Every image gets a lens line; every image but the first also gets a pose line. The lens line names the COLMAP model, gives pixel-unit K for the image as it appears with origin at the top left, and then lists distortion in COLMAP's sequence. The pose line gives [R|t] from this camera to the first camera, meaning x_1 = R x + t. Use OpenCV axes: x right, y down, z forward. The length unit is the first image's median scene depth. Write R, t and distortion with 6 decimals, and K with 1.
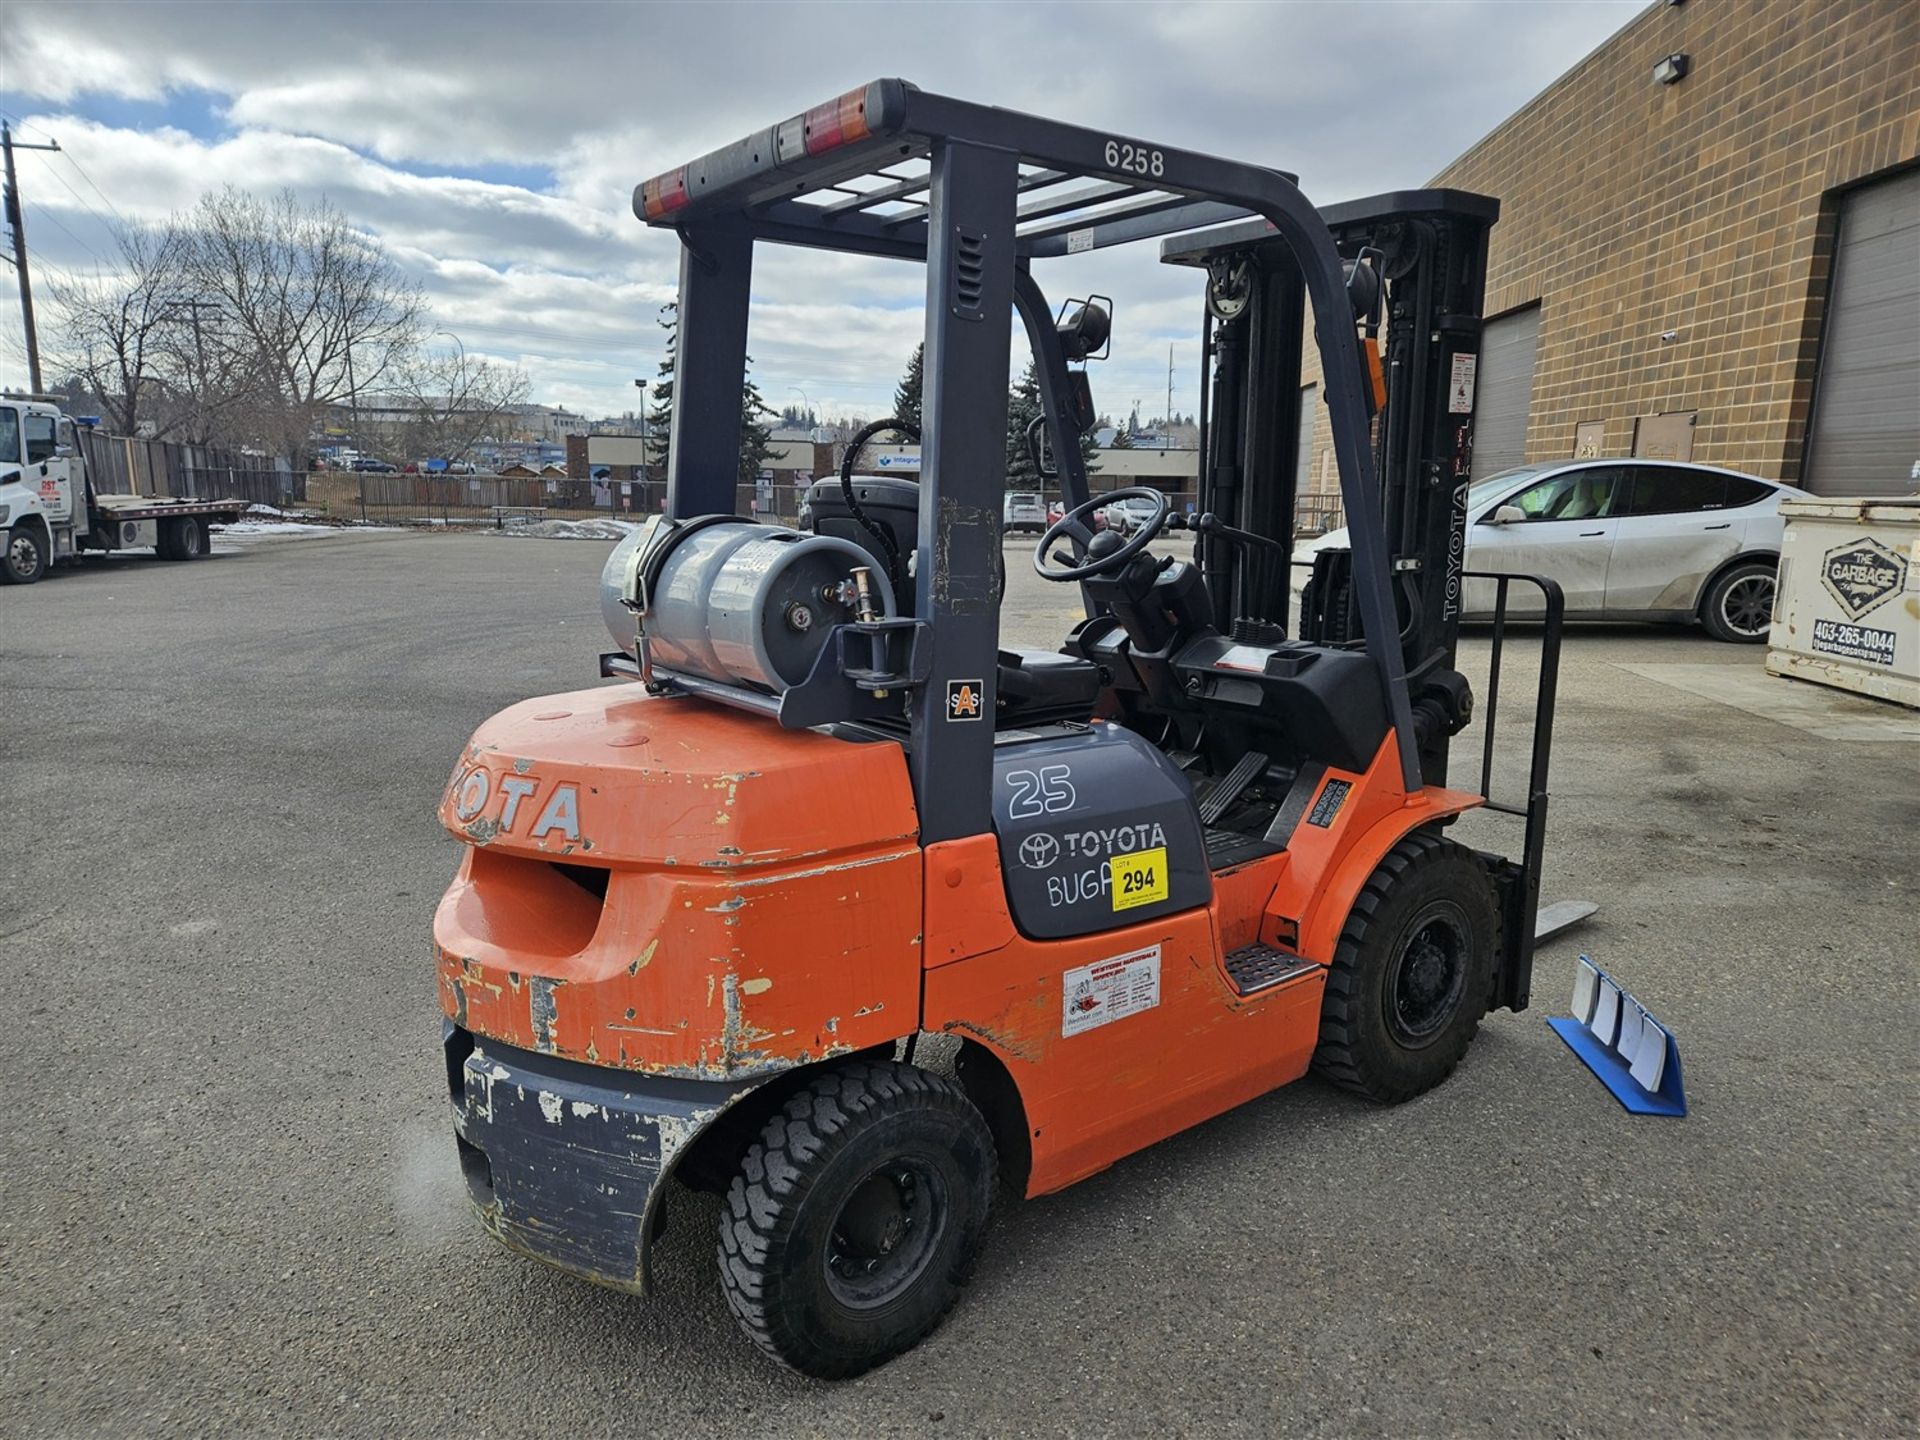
lens RADIAL K [[1261.6, 0, 960.5], [0, 1261.6, 736.0], [0, 0, 1]] dist [0.012280, 0.001750]
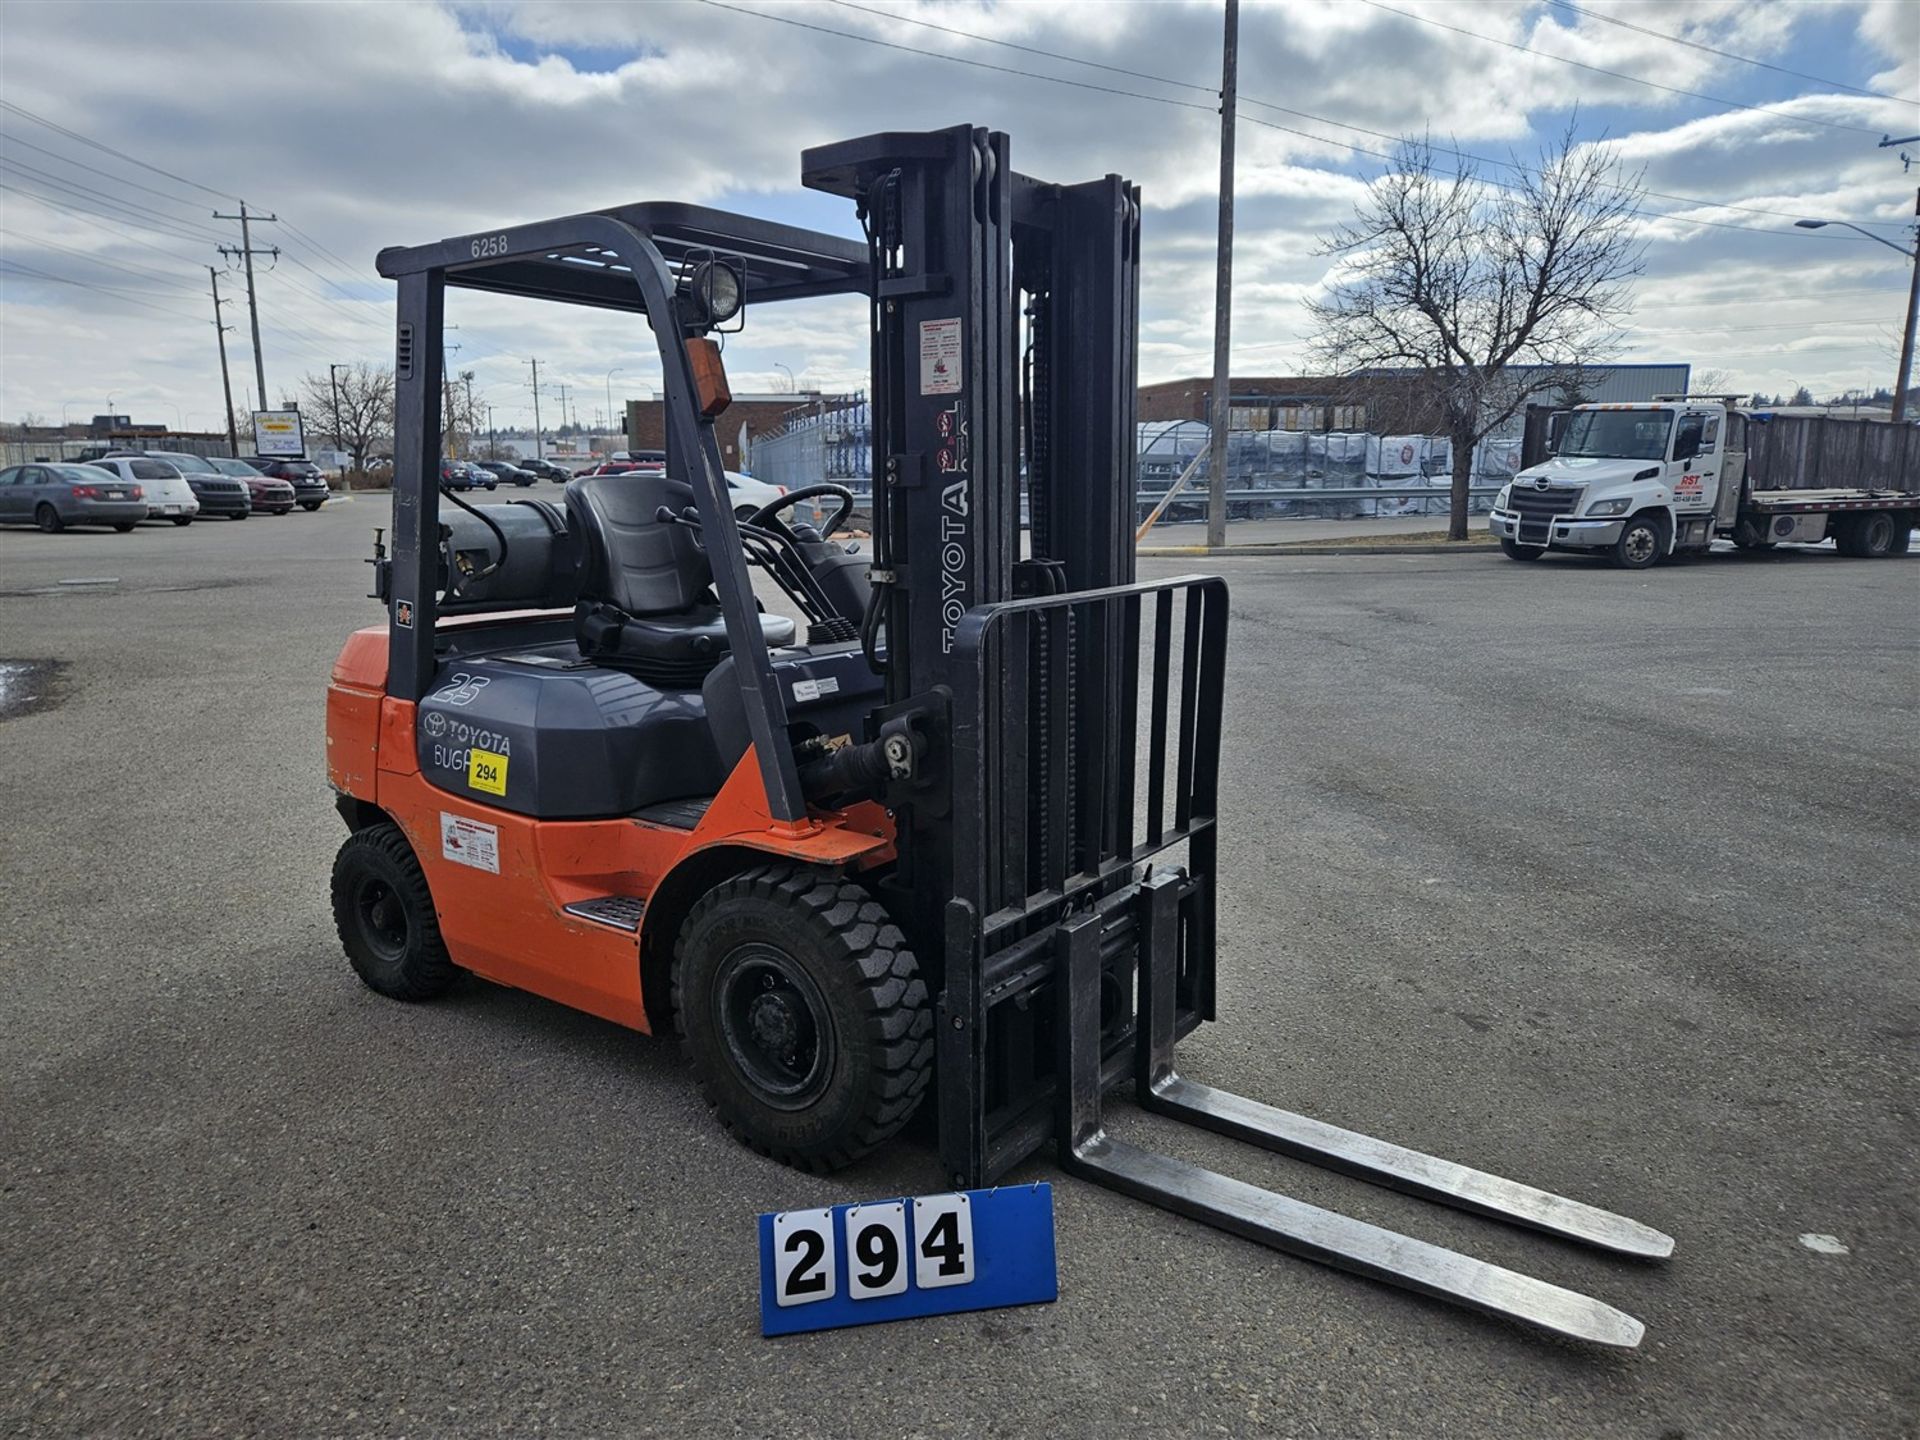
lens RADIAL K [[1275.2, 0, 961.2], [0, 1275.2, 706.3], [0, 0, 1]] dist [0.026751, 0.001153]
pose [[0.281563, 0.167205, -0.944862, 1.182228], [-0.186703, 0.975427, 0.116977, -0.158828], [0.941204, 0.143472, 0.305862, 0.788684]]
